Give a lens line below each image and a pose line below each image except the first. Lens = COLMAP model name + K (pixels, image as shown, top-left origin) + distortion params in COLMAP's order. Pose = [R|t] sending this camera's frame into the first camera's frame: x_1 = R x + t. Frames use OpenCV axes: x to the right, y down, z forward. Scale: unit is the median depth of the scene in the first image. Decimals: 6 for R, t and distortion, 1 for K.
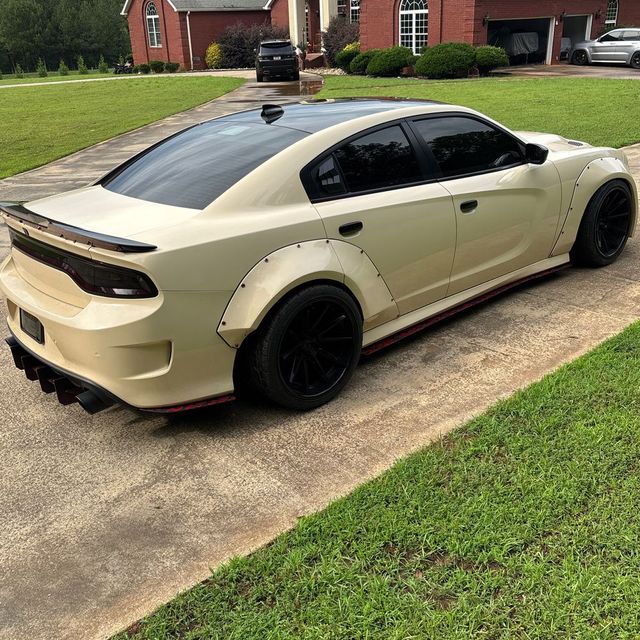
lens RADIAL K [[722.5, 0, 320.0], [0, 722.5, 320.0], [0, 0, 1]] dist [0.023435, -0.013348]
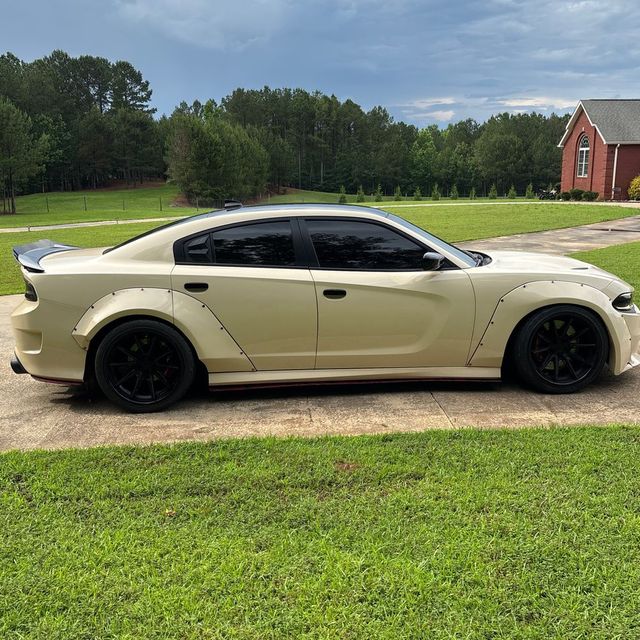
lens RADIAL K [[722.5, 0, 320.0], [0, 722.5, 320.0], [0, 0, 1]] dist [0.023435, -0.013348]
pose [[0.788599, 0.157844, -0.594304, 0.159114], [-0.253693, 0.963919, -0.080621, -0.002945], [0.560135, 0.214348, 0.800190, 0.012421]]
